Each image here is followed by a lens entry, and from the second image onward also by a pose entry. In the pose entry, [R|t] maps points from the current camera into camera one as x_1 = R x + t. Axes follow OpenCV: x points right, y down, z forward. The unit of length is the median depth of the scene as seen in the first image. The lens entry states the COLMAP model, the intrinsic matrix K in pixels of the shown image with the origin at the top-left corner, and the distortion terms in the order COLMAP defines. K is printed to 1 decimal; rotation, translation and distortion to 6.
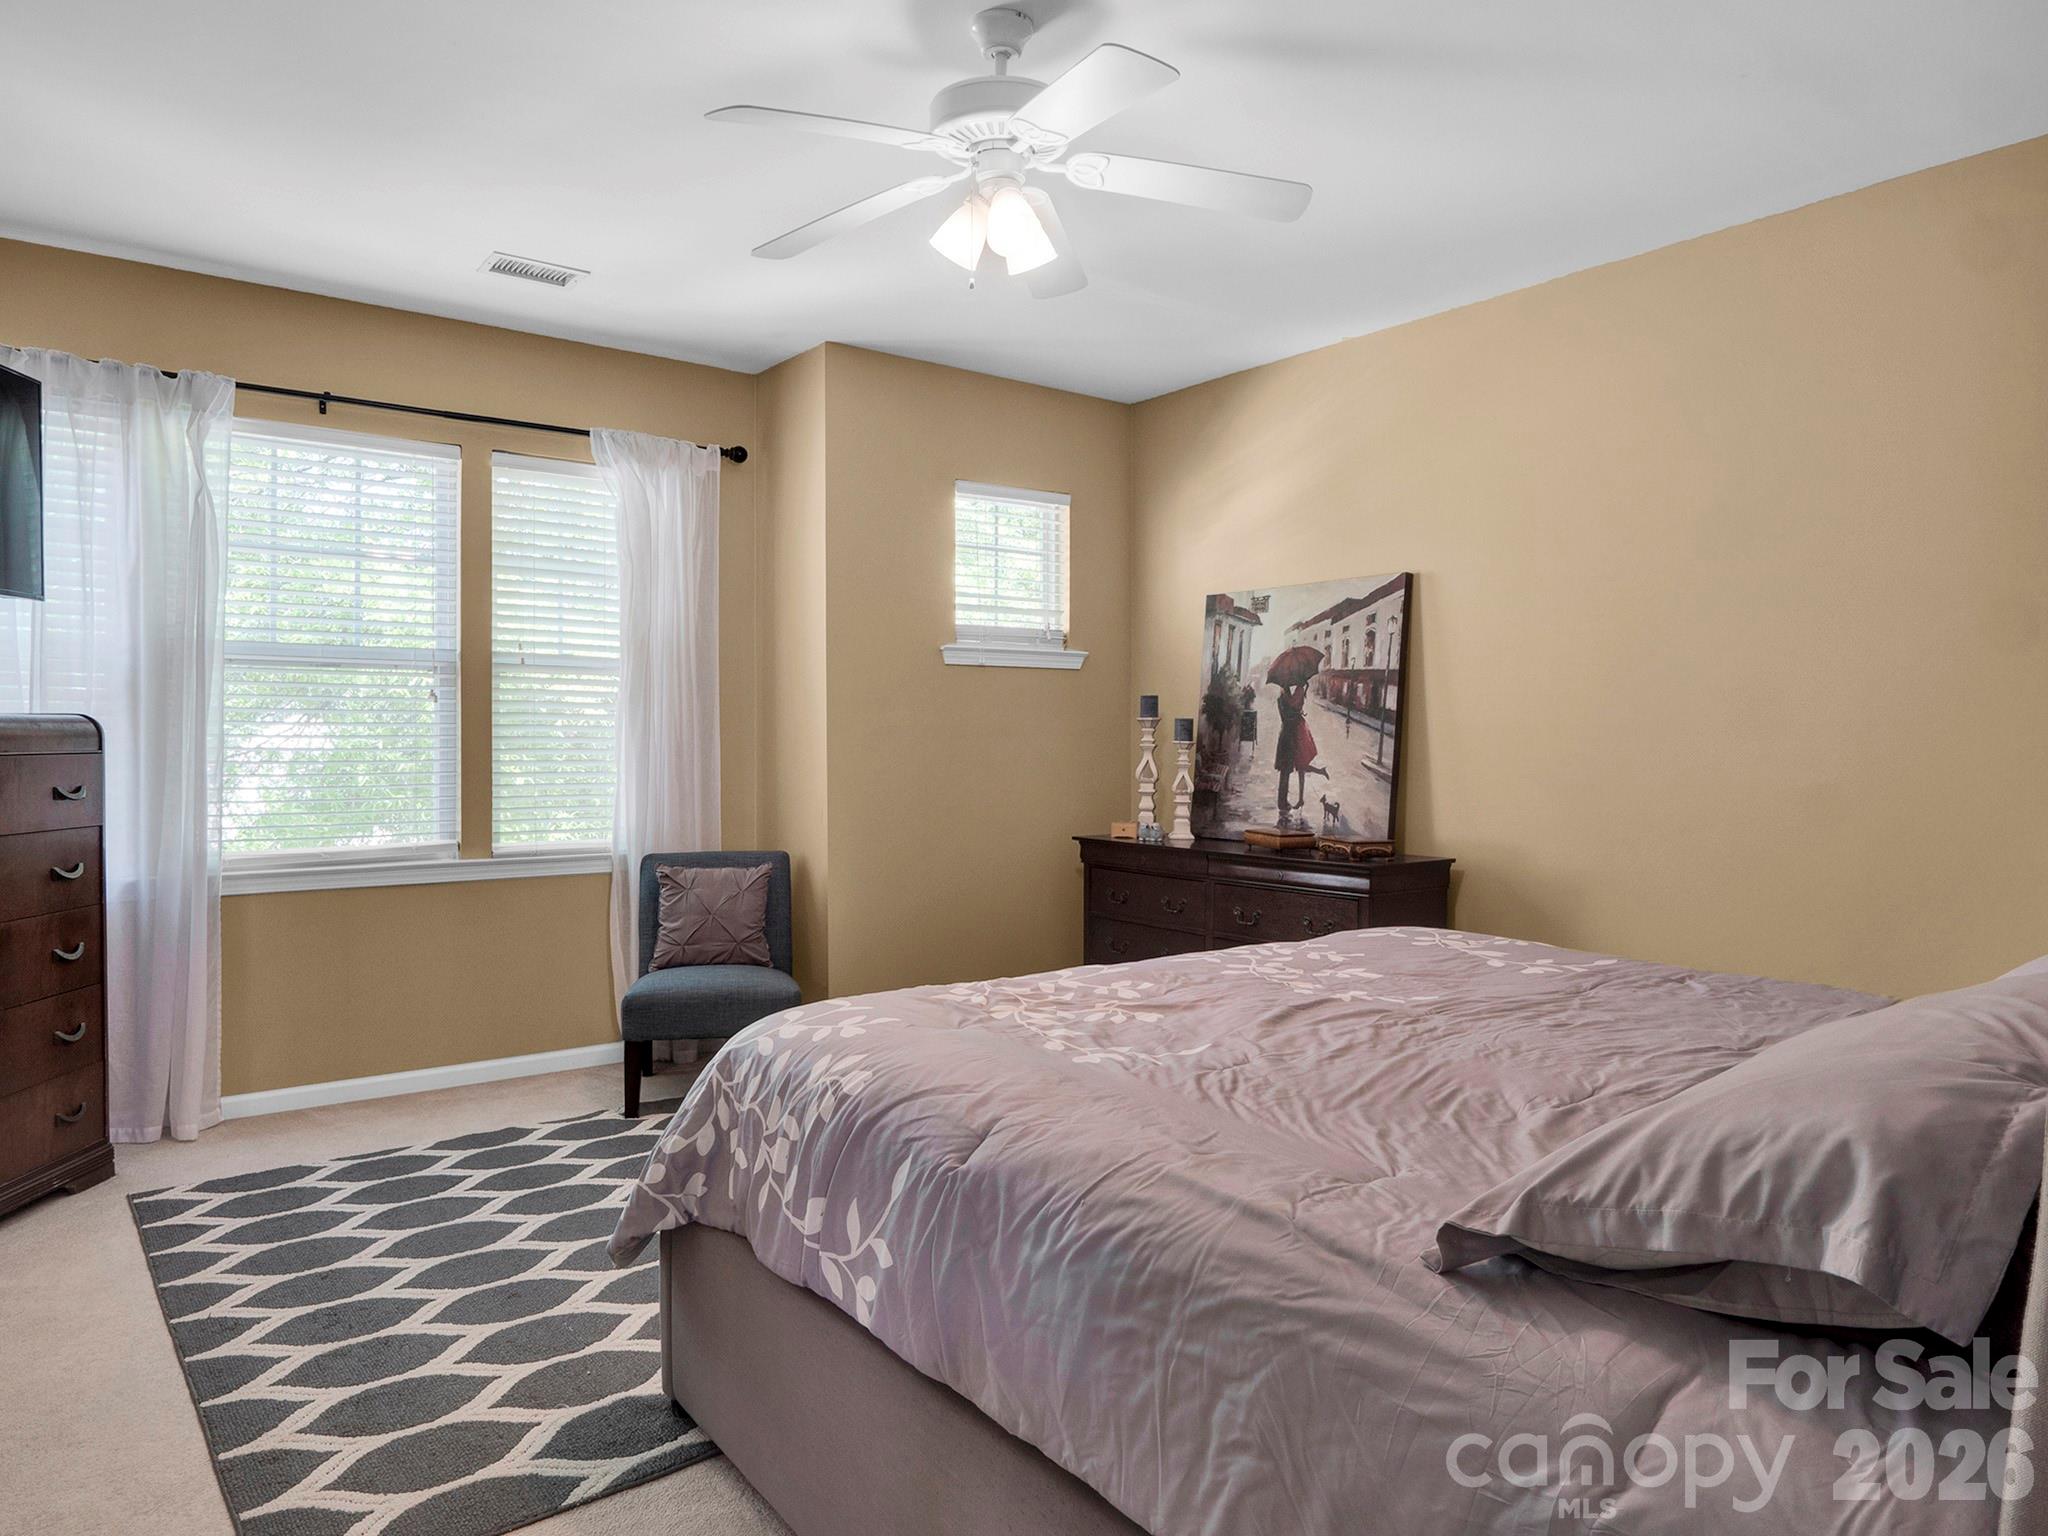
lens RADIAL K [[1335.3, 0, 1018.7], [0, 1335.3, 760.4], [0, 0, 1]] dist [-0.027871, 0.008773]
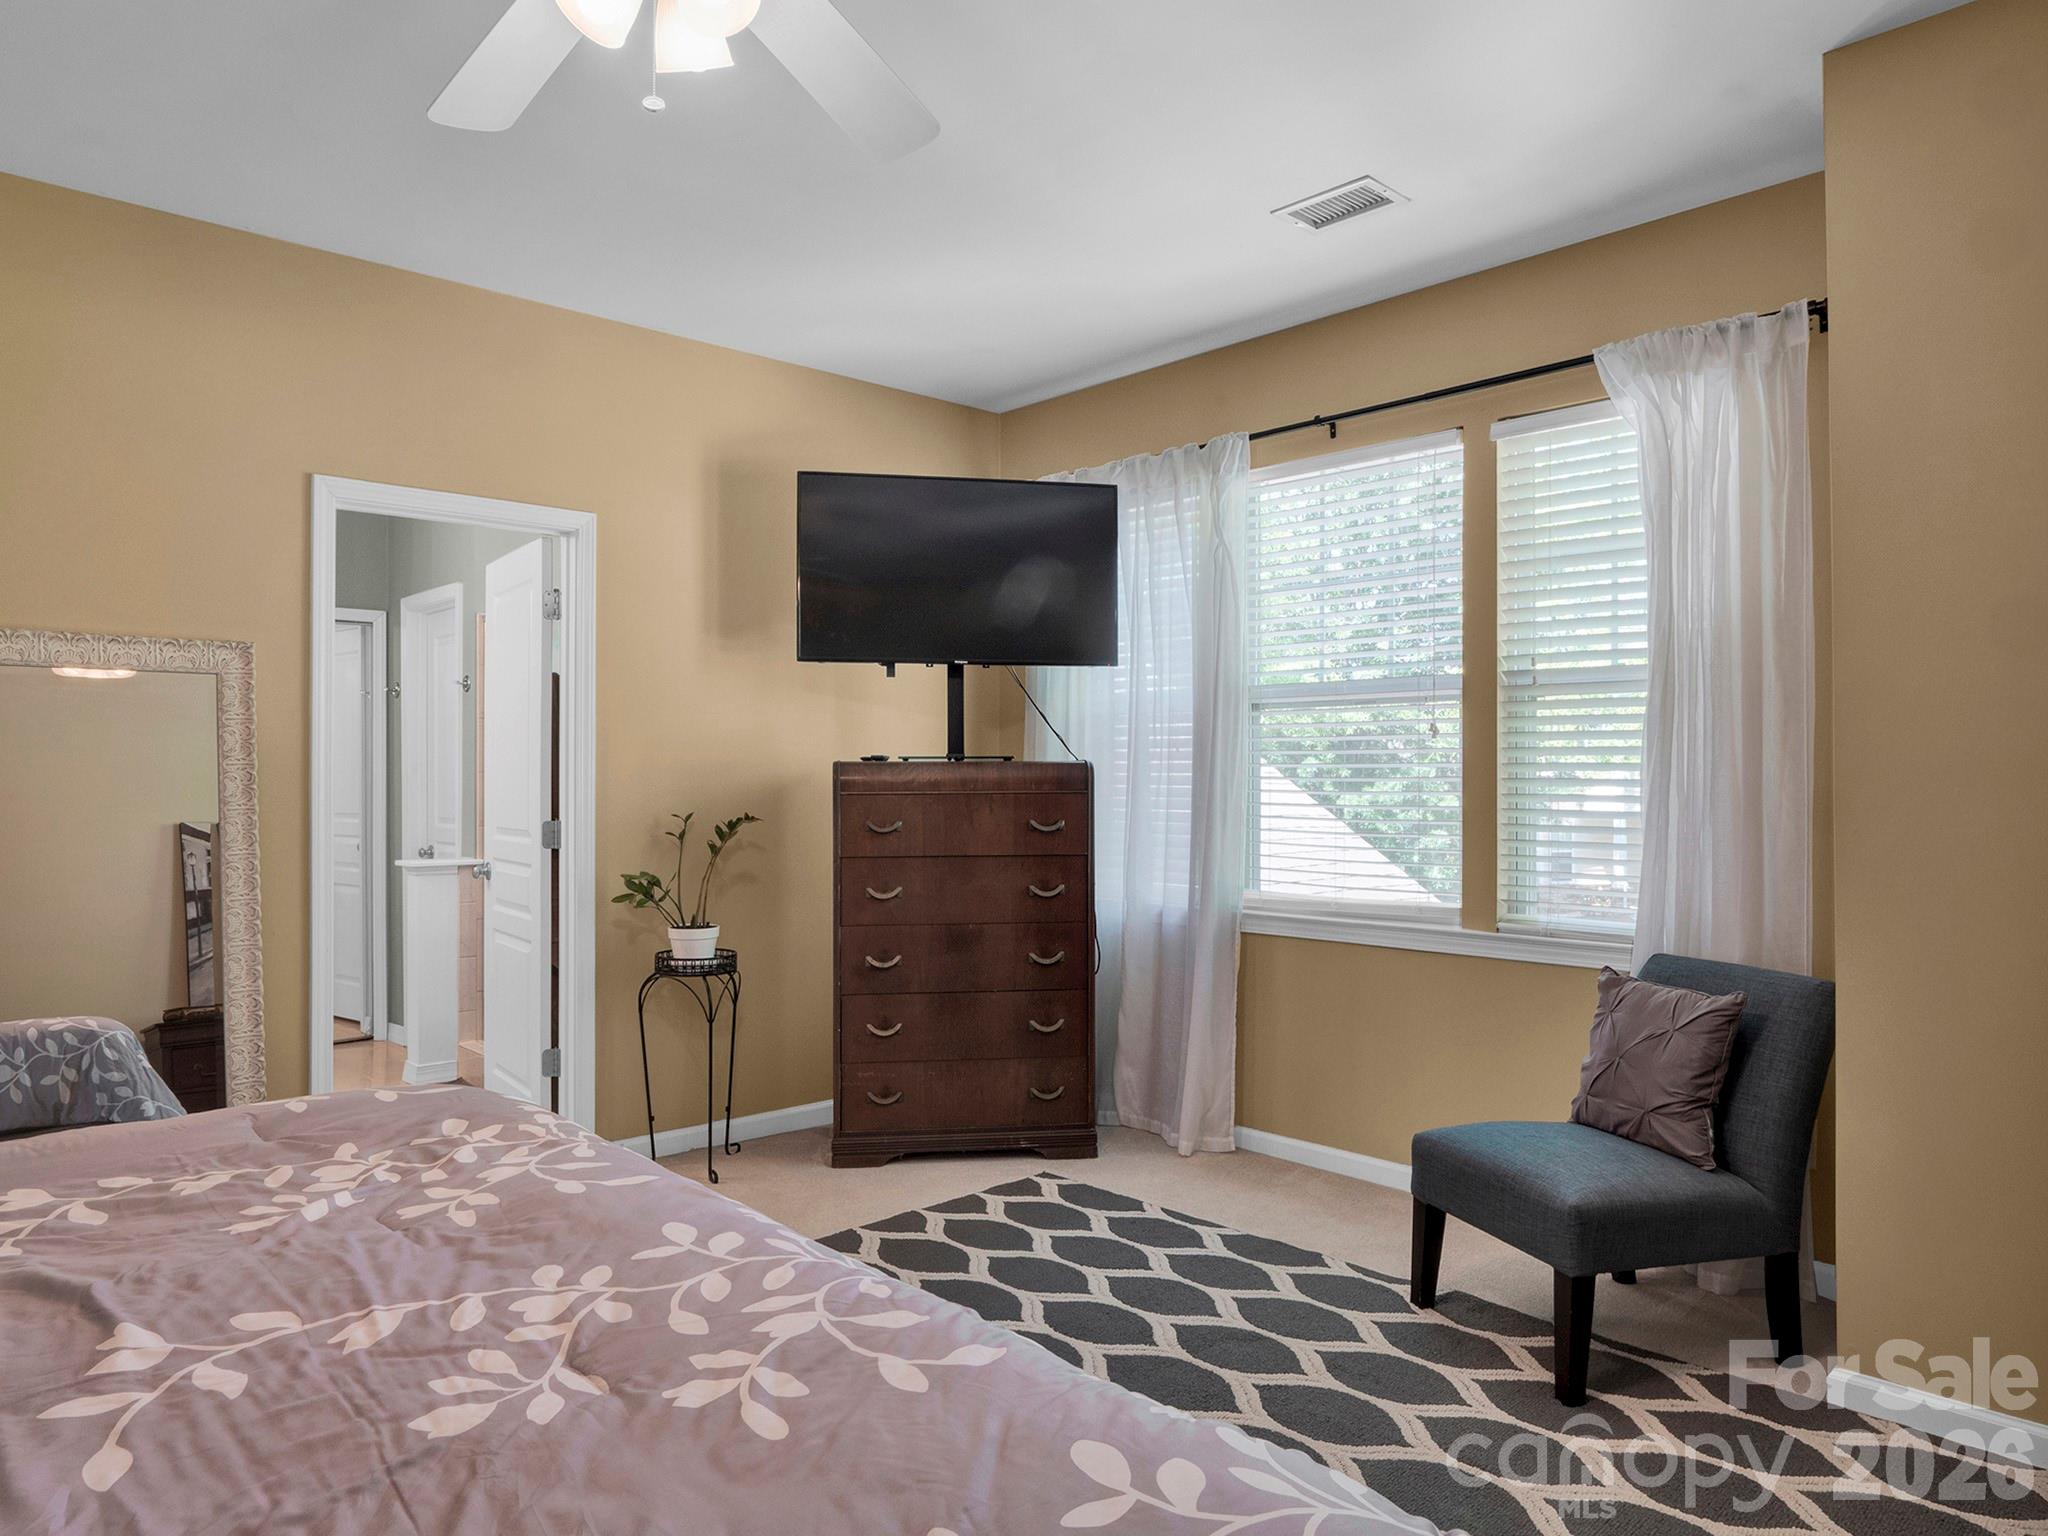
lens RADIAL K [[1335.3, 0, 1019.4], [0, 1335.3, 774.9], [0, 0, 1]] dist [-0.027871, 0.008773]
pose [[0.087461, -0.001566, -0.996167, 0.303583], [-0.013751, 0.999902, -0.002779, -0.011397], [0.996073, 0.013941, 0.087431, 0.527172]]
